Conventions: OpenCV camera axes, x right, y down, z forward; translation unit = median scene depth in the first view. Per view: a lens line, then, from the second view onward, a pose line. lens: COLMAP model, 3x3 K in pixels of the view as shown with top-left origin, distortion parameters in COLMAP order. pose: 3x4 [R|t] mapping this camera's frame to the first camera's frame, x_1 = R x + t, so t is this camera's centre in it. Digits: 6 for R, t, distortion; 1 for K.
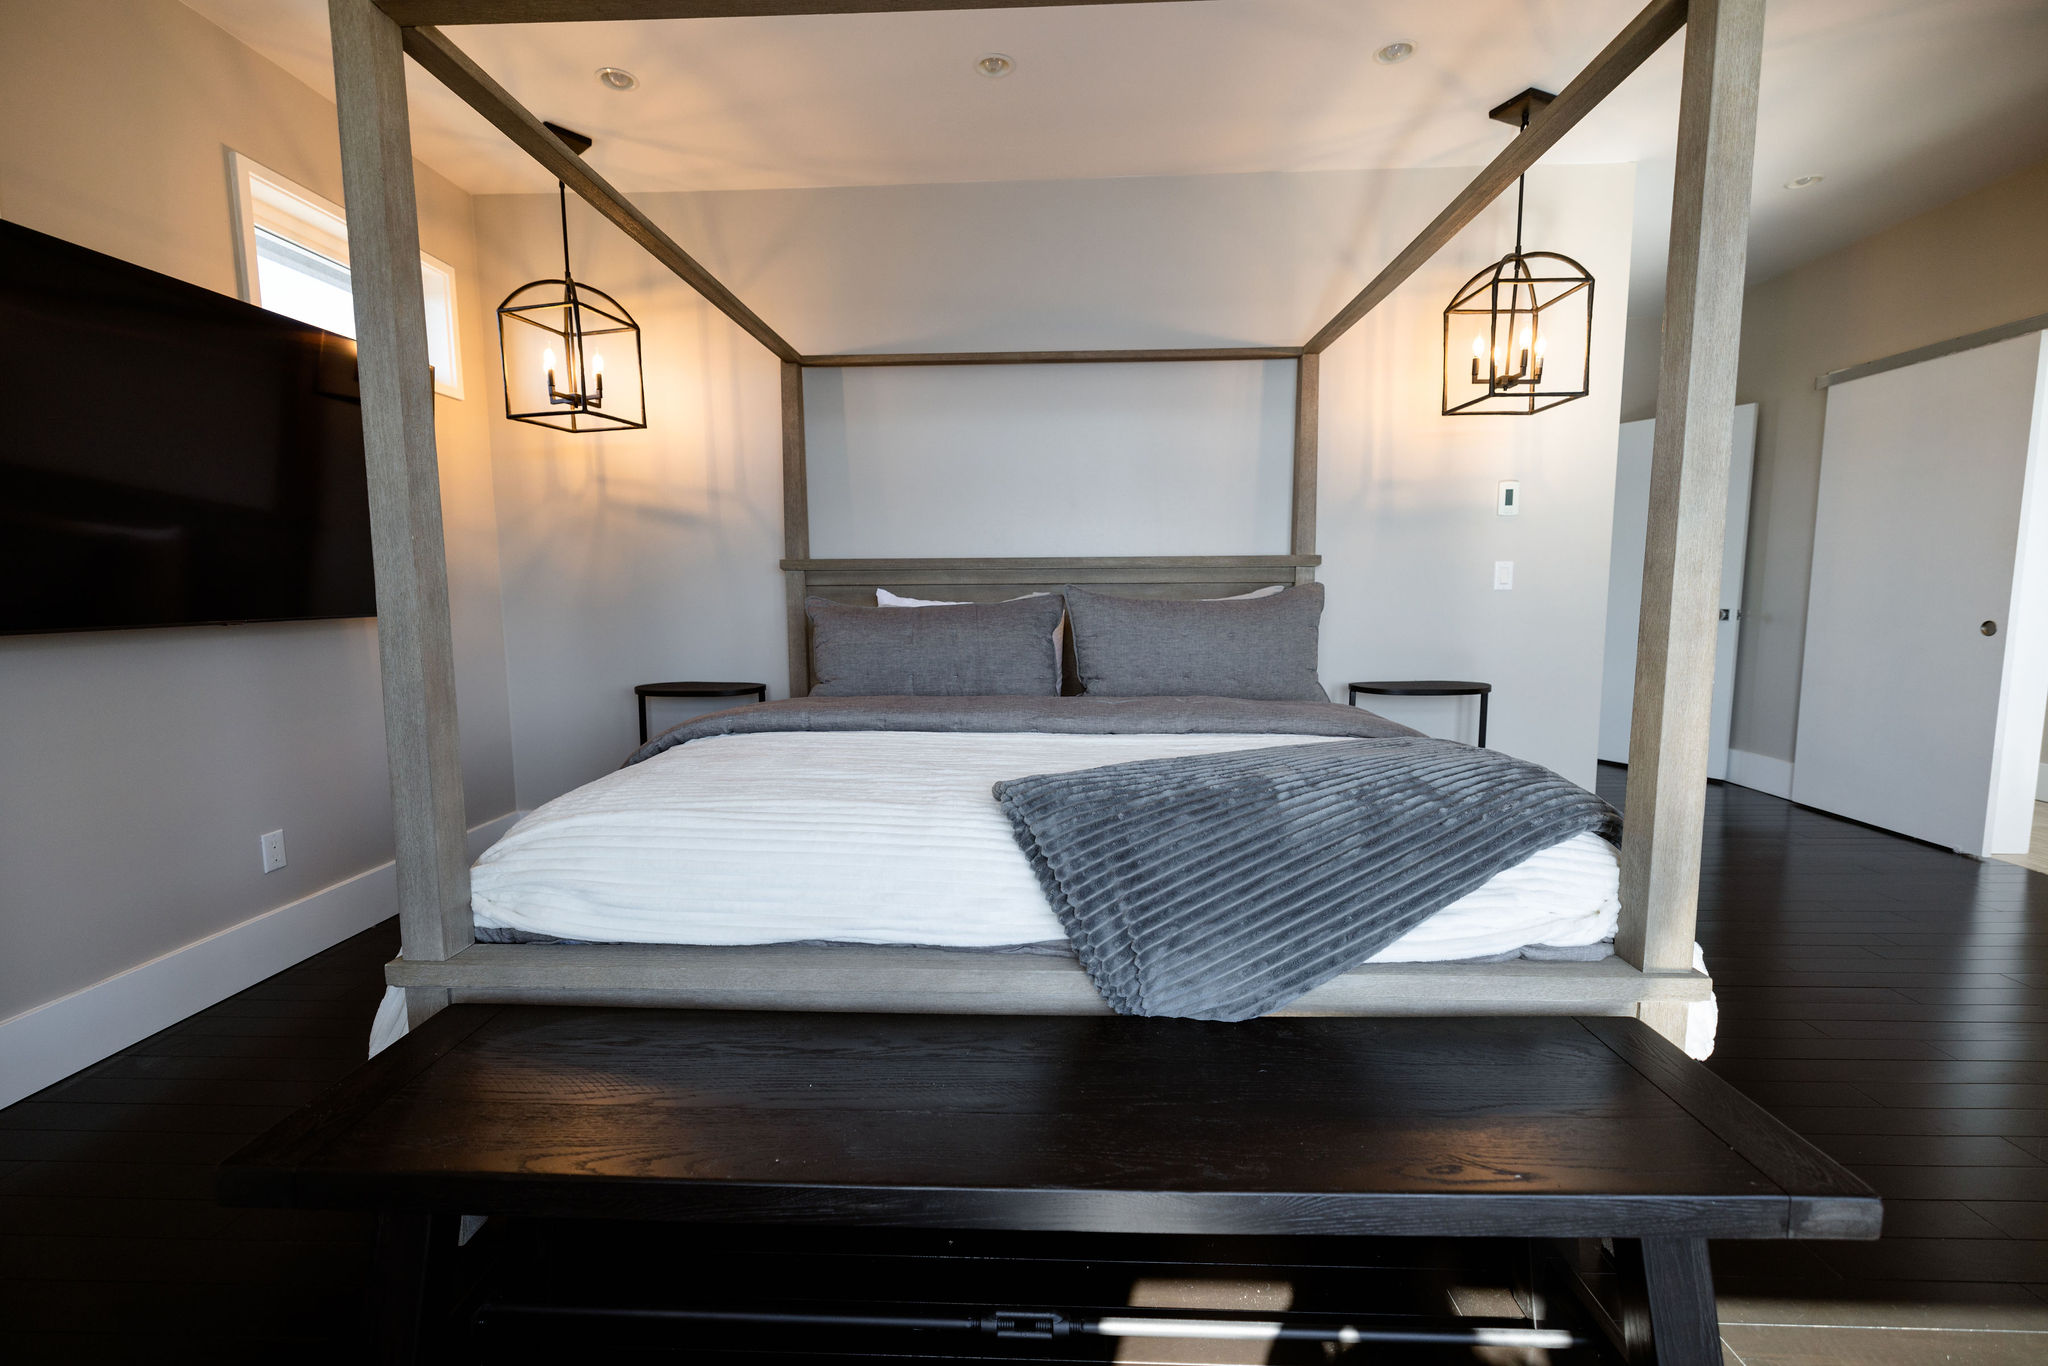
lens RADIAL K [[868.4, 0, 1007.8], [0, 868.4, 683.1], [0, 0, 1]] dist [0.005163, -0.003690]
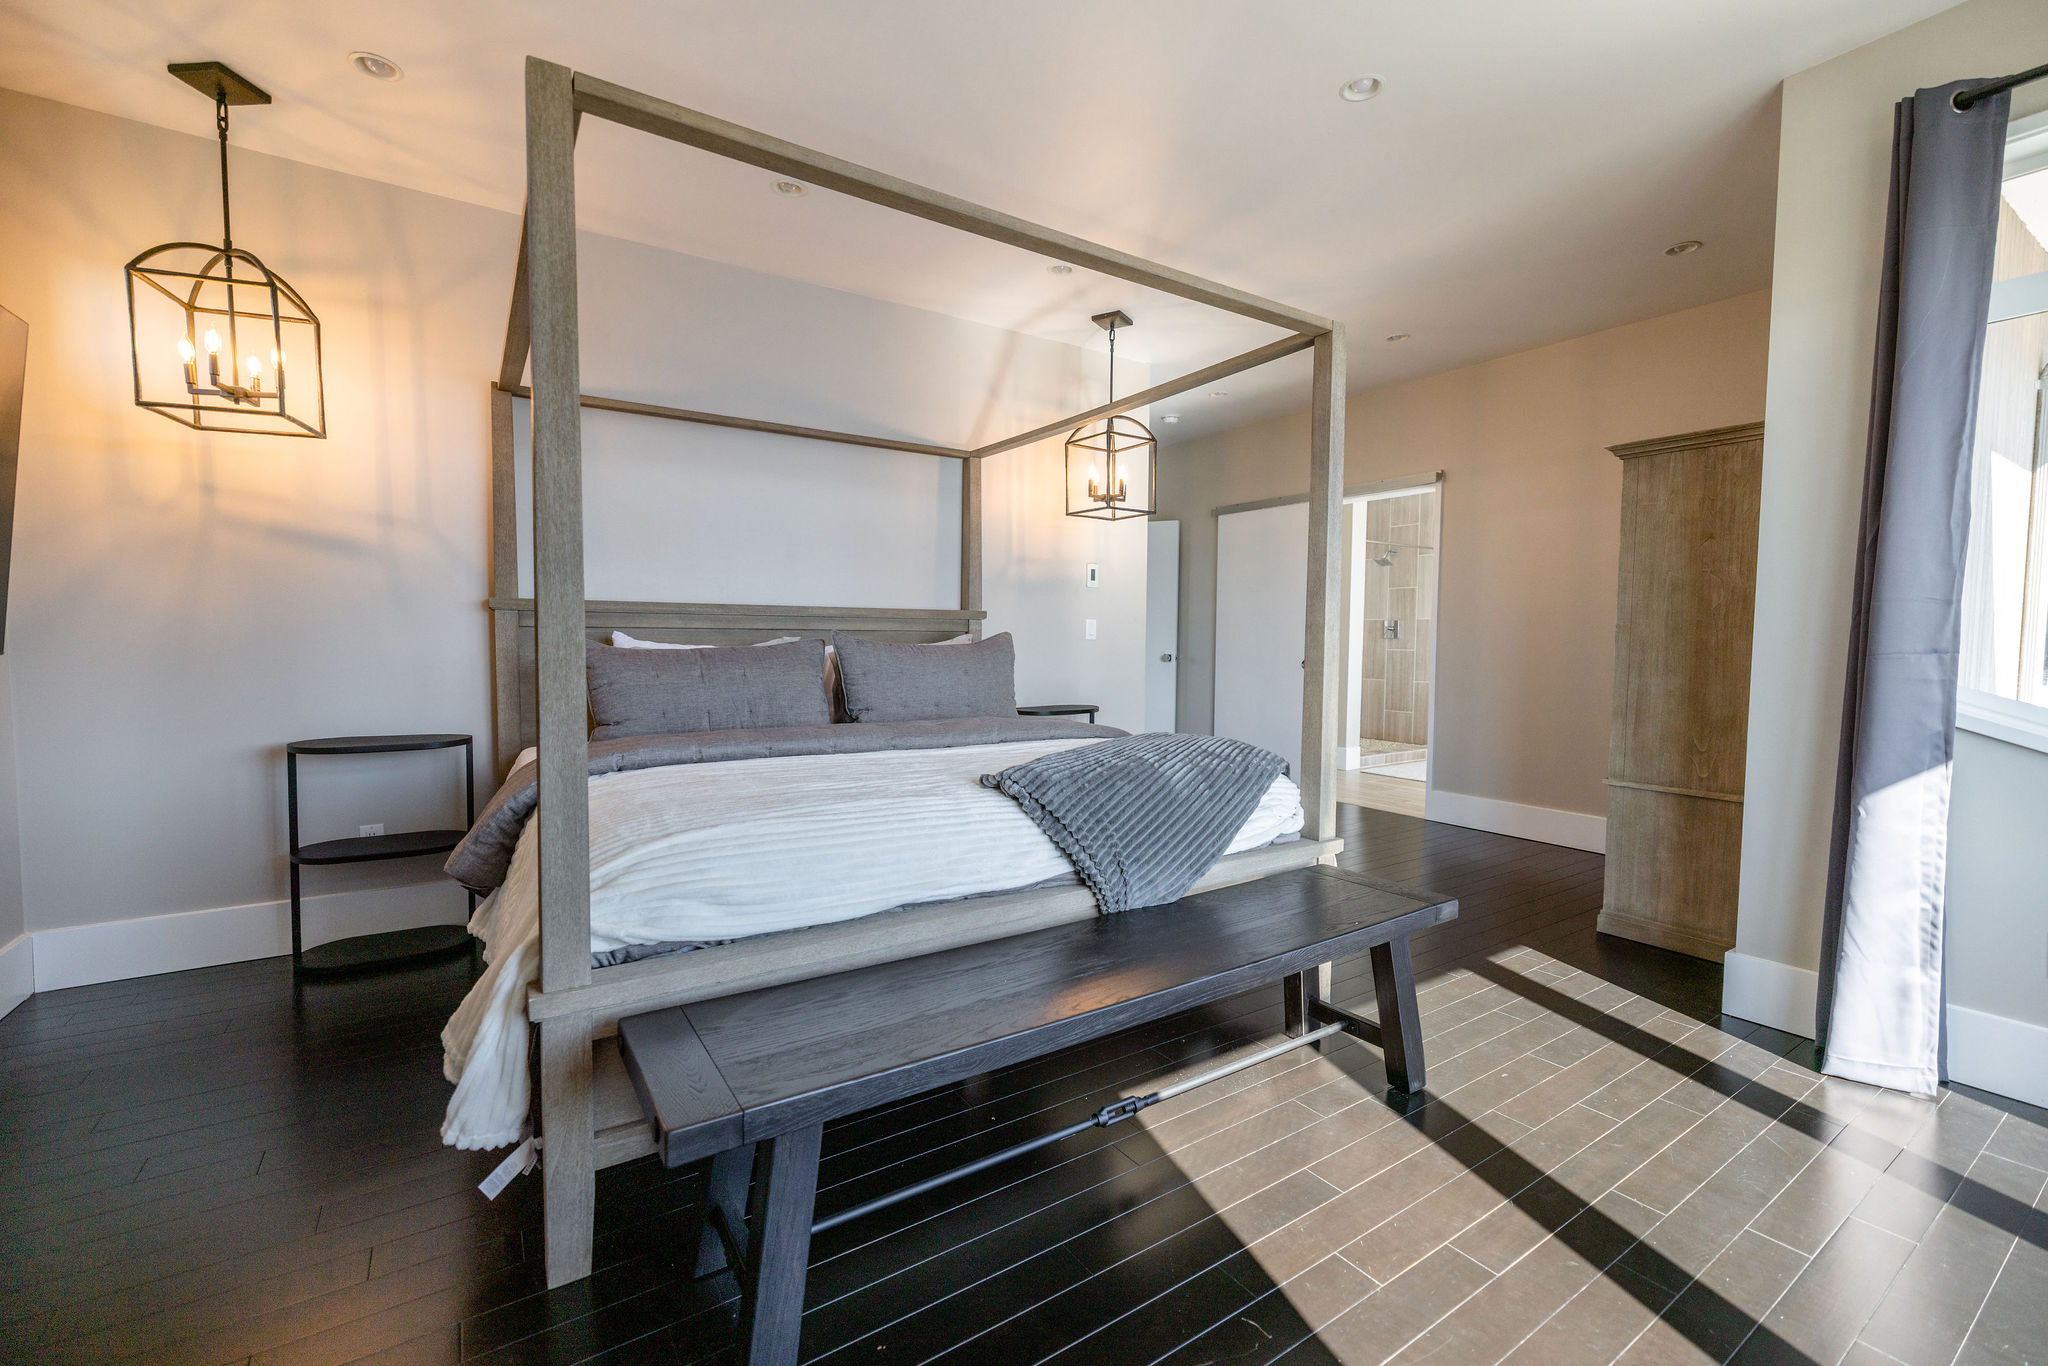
lens RADIAL K [[868.4, 0, 1007.8], [0, 868.4, 683.1], [0, 0, 1]] dist [0.005163, -0.003690]
pose [[0.811747, -0.017748, 0.583739, -0.424436], [0.050545, 0.997923, -0.039946, 0.015135], [-0.581817, 0.061931, 0.810958, -0.071878]]
